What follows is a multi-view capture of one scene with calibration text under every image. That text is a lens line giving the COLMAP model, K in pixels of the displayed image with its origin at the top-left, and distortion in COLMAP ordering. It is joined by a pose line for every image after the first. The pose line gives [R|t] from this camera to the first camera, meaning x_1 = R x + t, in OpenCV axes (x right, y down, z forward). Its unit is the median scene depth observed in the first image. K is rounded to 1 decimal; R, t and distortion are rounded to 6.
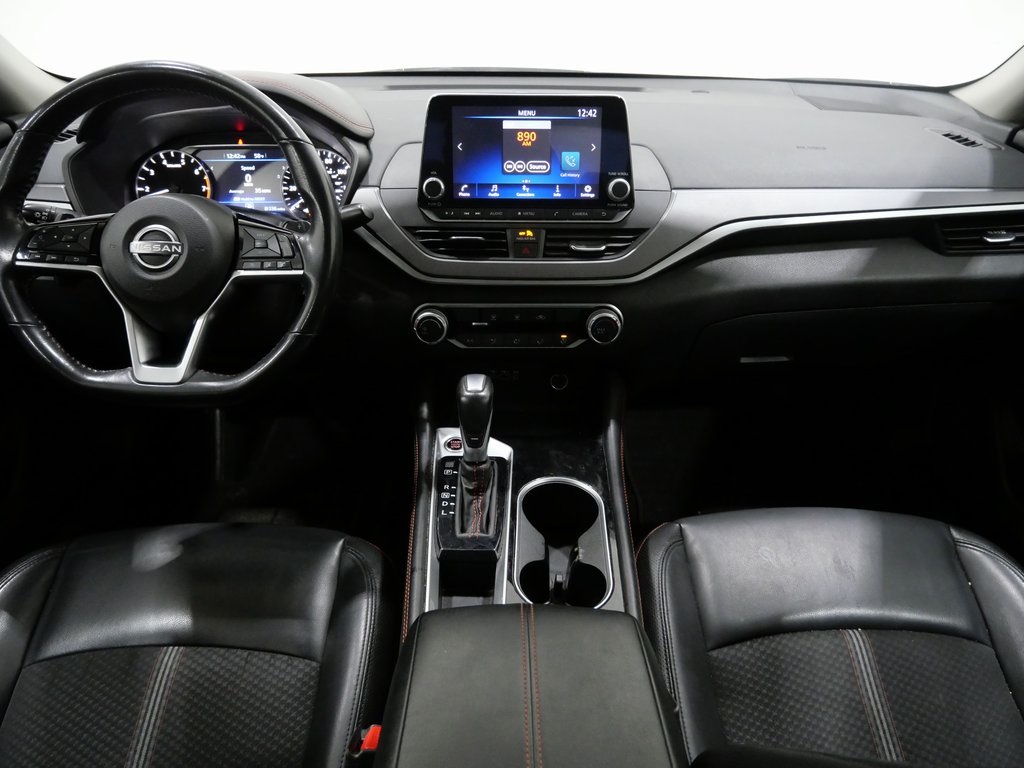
lens RADIAL K [[745.1, 0, 516.0], [0, 745.1, 382.9], [0, 0, 1]] dist [-0.039188, 0.014307]
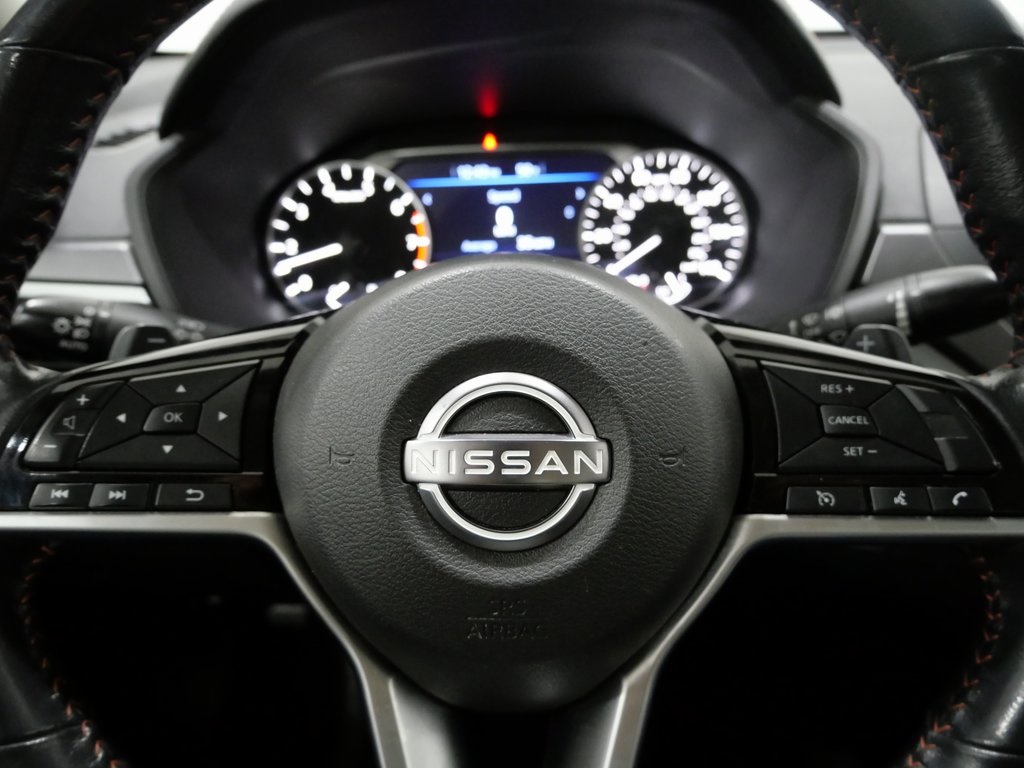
lens RADIAL K [[745.1, 0, 517.2], [0, 745.1, 385.0], [0, 0, 1]] dist [-0.039188, 0.014307]
pose [[0.999121, -0.032208, -0.026812, -0.348740], [0.030478, 0.997574, -0.062590, -0.141327], [0.028763, 0.061718, 0.997679, 0.537935]]
